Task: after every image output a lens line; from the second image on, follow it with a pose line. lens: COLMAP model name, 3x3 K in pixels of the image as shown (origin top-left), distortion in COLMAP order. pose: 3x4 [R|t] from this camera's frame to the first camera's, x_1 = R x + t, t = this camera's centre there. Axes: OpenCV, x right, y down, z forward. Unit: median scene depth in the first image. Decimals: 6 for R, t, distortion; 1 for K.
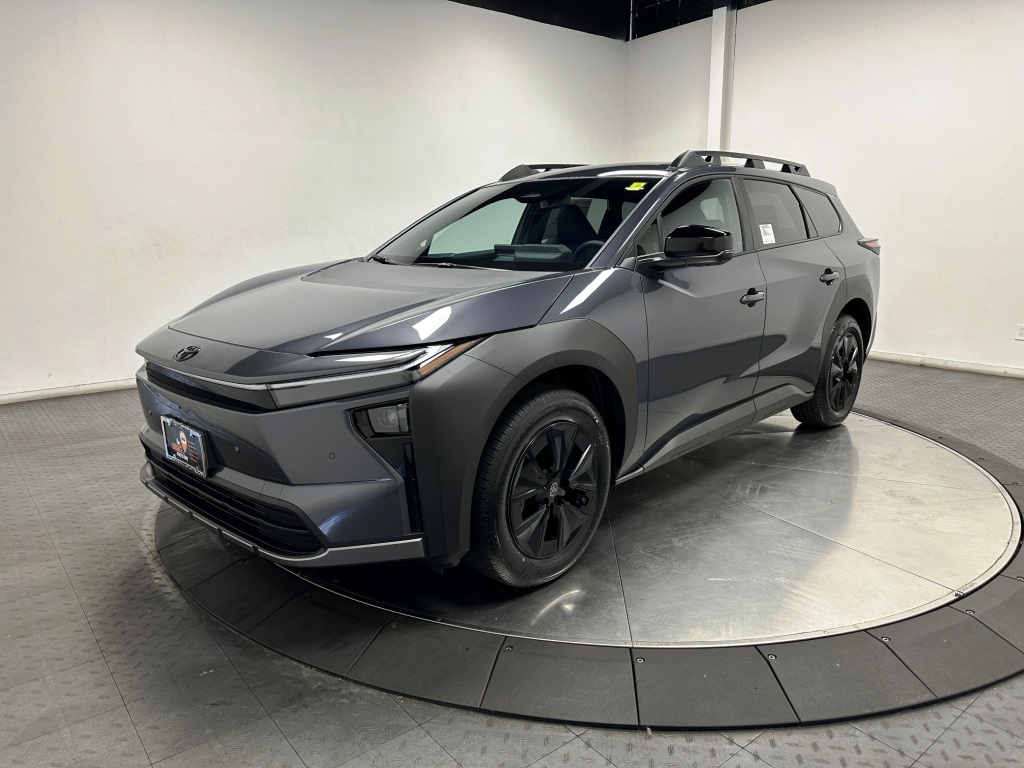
lens RADIAL K [[714.1, 0, 512.0], [0, 714.1, 384.0], [0, 0, 1]] dist [0.002728, -0.001504]
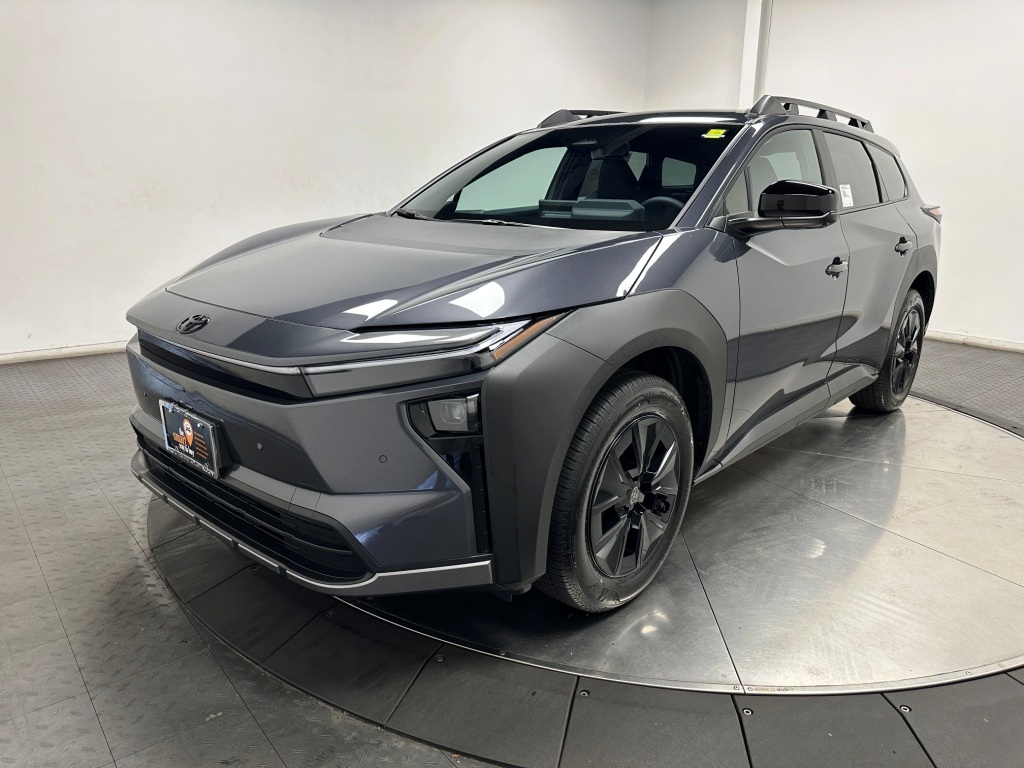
lens RADIAL K [[720.8, 0, 504.8], [0, 720.8, 369.7], [0, 0, 1]] dist [0.000572, -0.003654]
pose [[0.999755, 0.021434, 0.005461, -0.093258], [-0.021581, 0.999363, 0.028430, -0.017519], [-0.004848, -0.028540, 0.999581, 0.161589]]
